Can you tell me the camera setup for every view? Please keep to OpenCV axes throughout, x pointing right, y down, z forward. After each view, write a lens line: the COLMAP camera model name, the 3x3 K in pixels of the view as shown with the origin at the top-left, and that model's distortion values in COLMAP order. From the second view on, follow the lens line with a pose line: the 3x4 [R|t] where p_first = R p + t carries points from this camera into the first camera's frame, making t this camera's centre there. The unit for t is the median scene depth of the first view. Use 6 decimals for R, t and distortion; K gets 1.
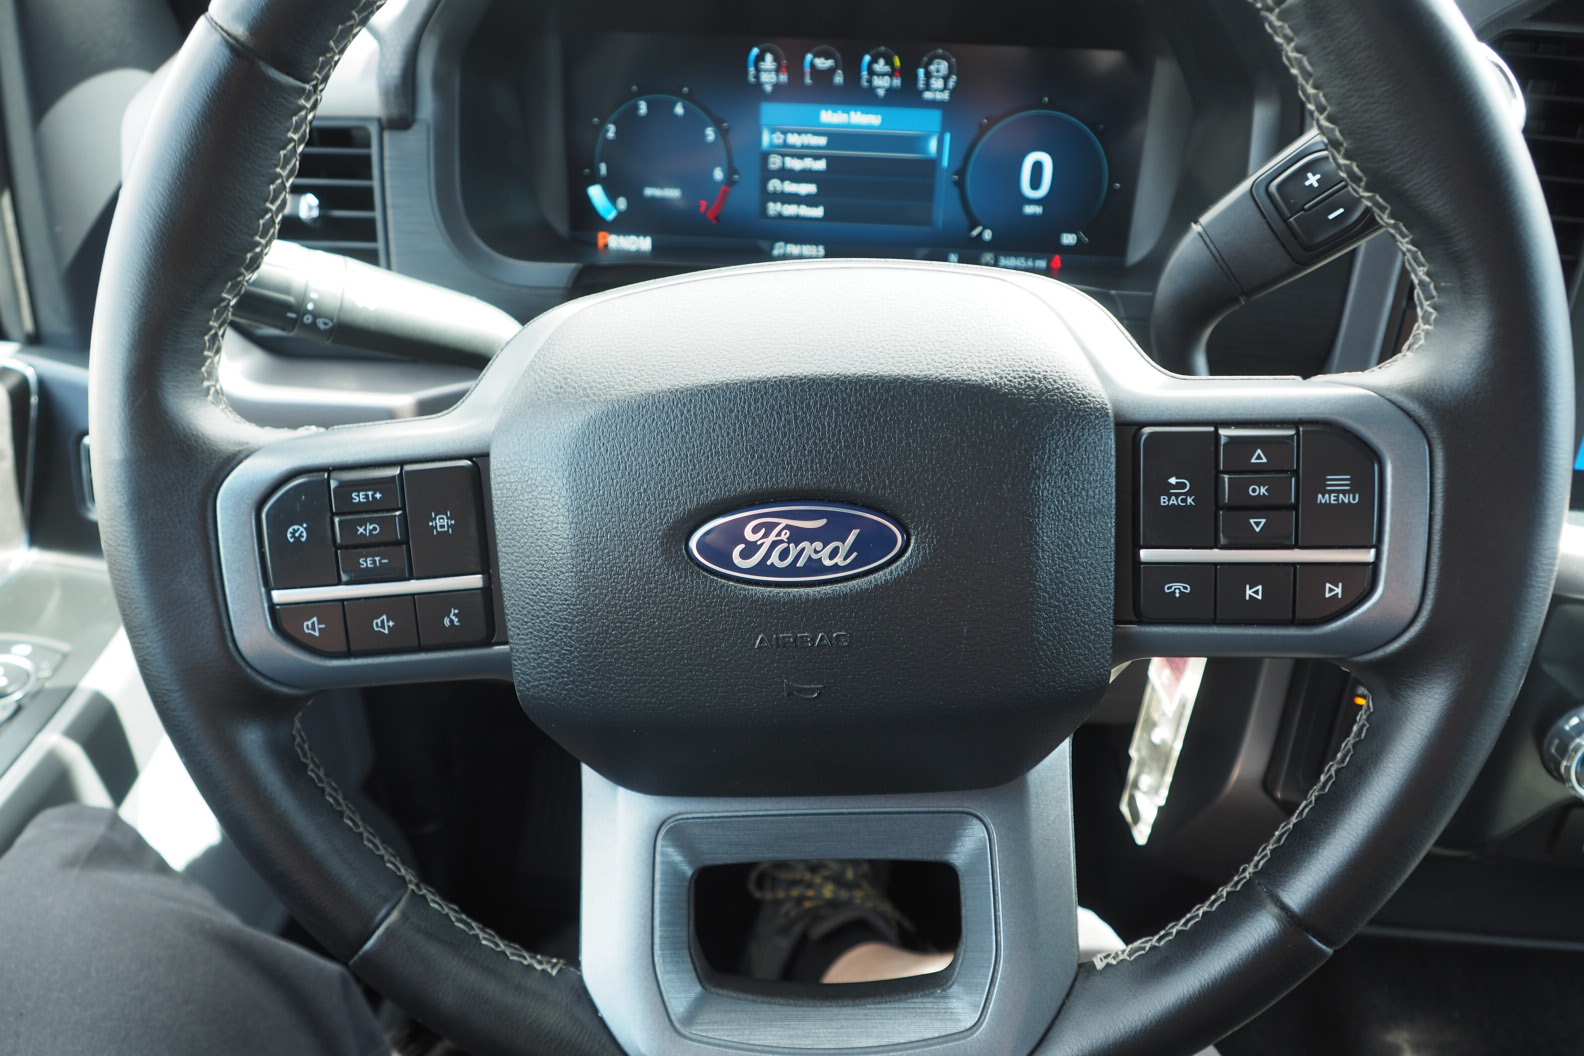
lens RADIAL K [[1116.6, 0, 795.5], [0, 1116.6, 494.0], [0, 0, 1]] dist [-0.020054, -0.004094]
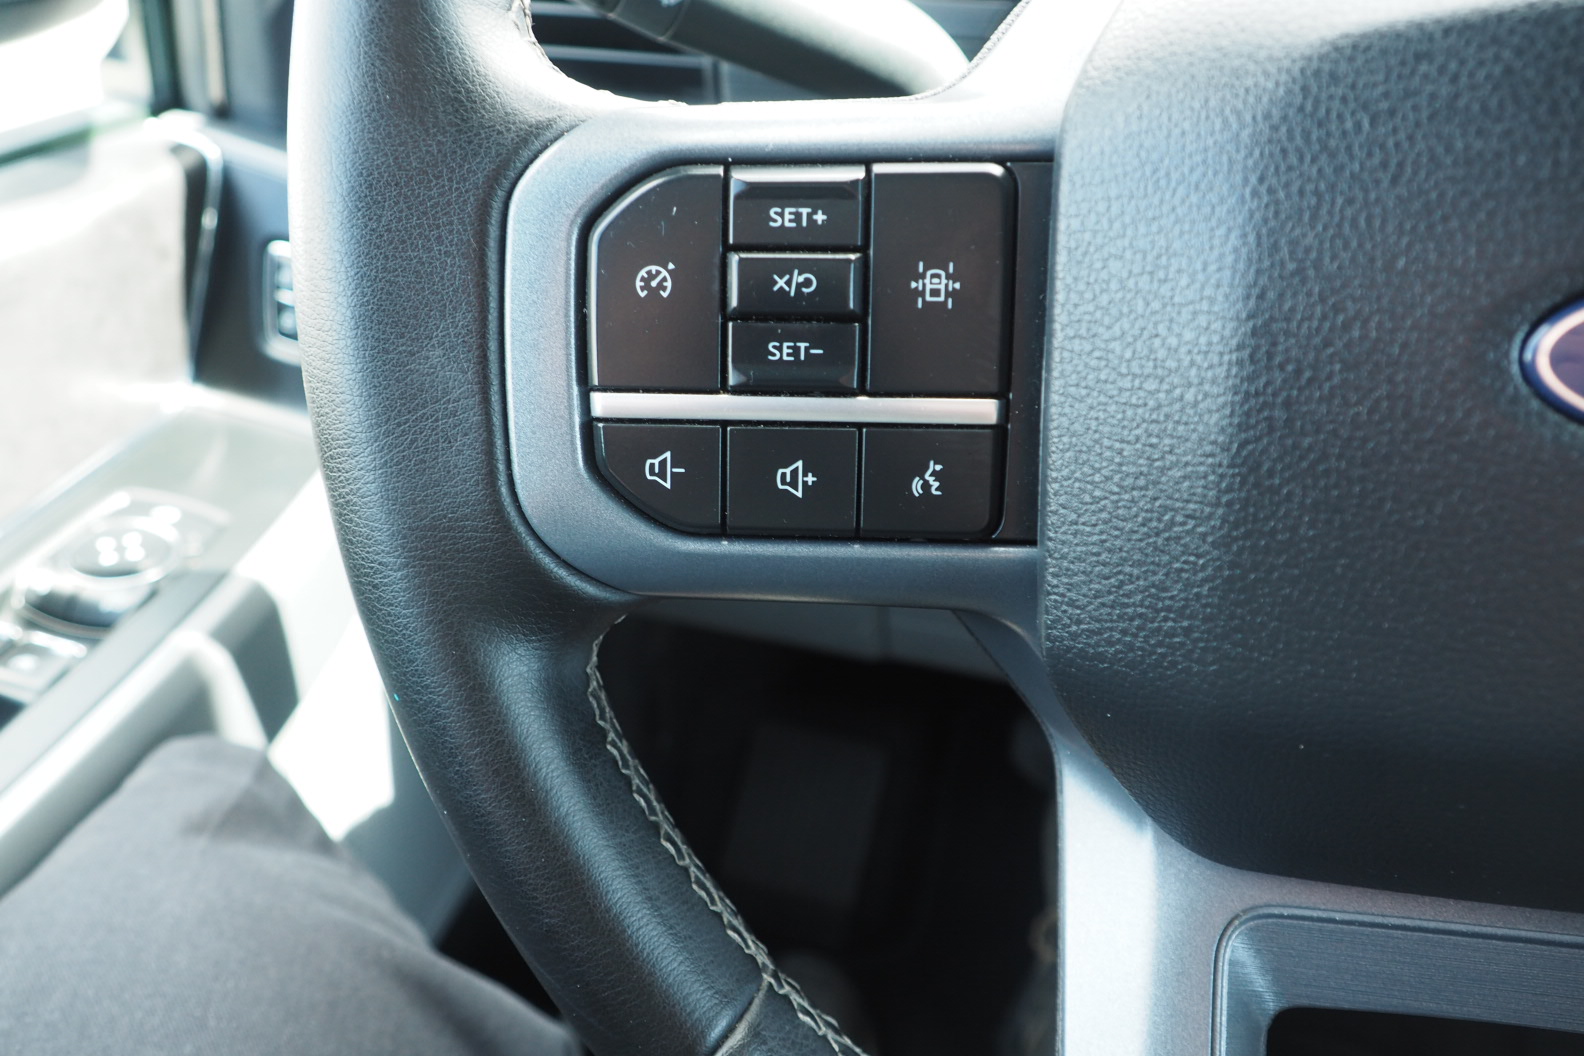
lens RADIAL K [[1093.7, 0, 756.0], [0, 1093.7, 495.6], [0, 0, 1]] dist [-0.024706, 0.004699]
pose [[0.985480, 0.095142, -0.140630, -0.327262], [-0.093849, 0.995461, 0.015813, 0.122161], [0.141496, -0.002386, 0.989936, 0.519486]]
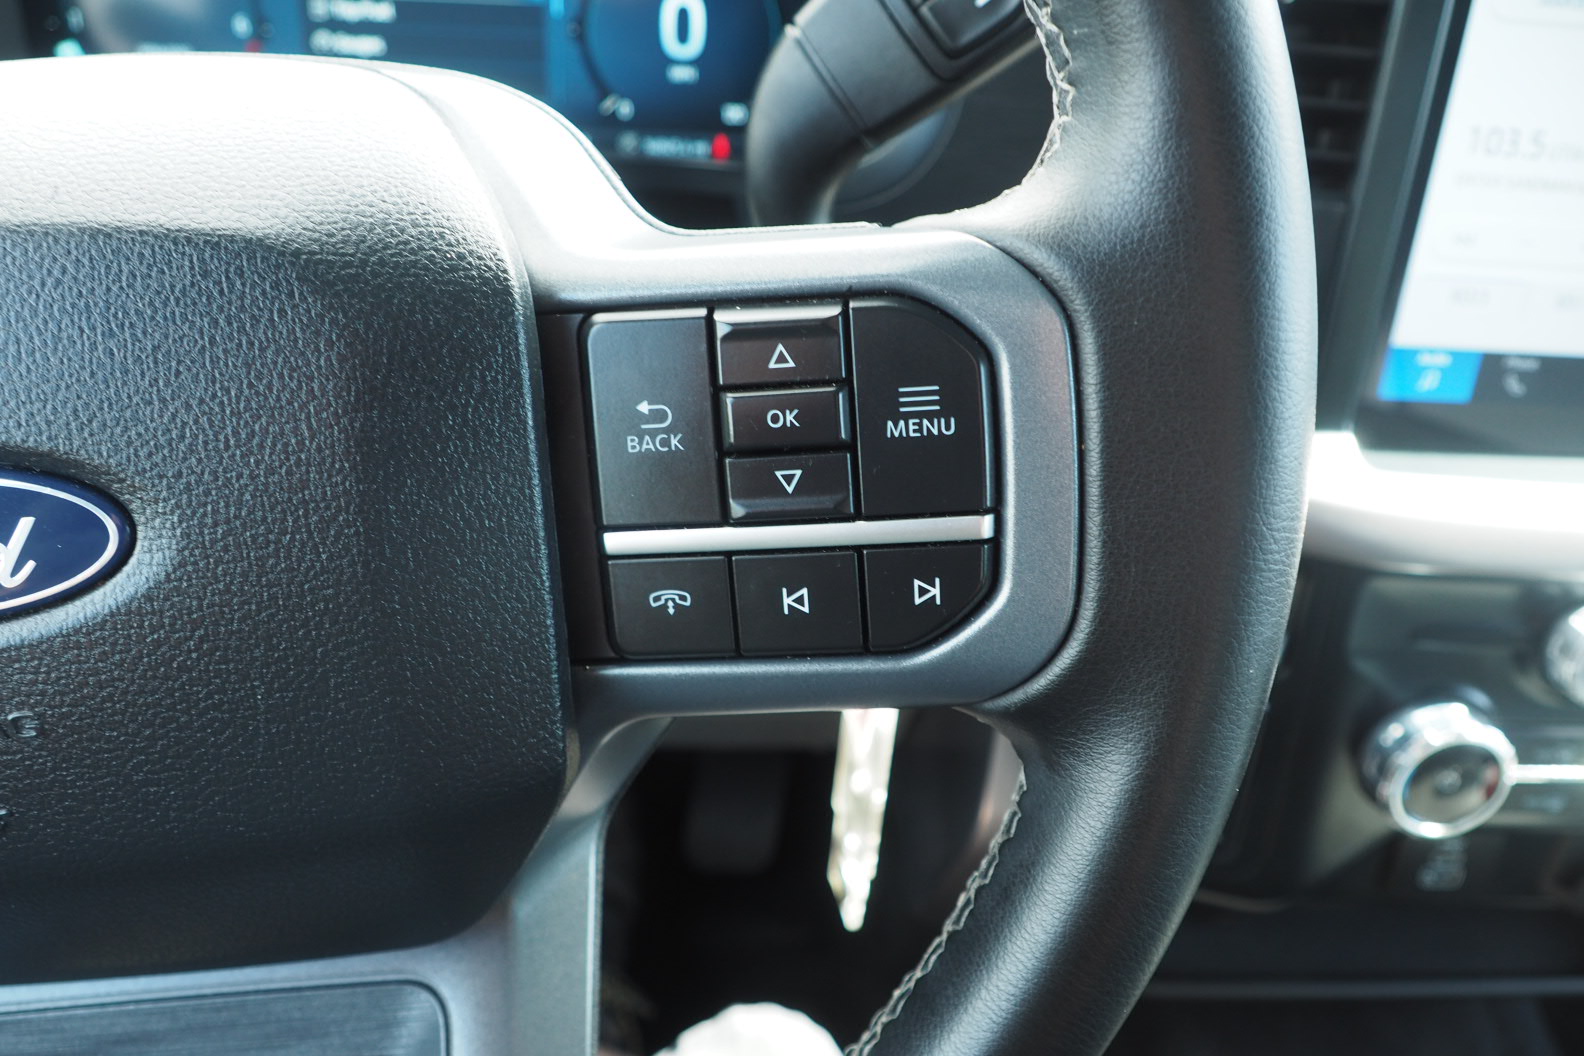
lens RADIAL K [[1201.7, 0, 765.7], [0, 1201.7, 471.6], [0, 0, 1]] dist [-0.016518, -0.006534]
pose [[0.993956, -0.036582, 0.103500, 0.315005], [0.037174, 0.999302, -0.003793, 0.023150], [-0.103289, 0.007617, 0.994622, 0.369485]]
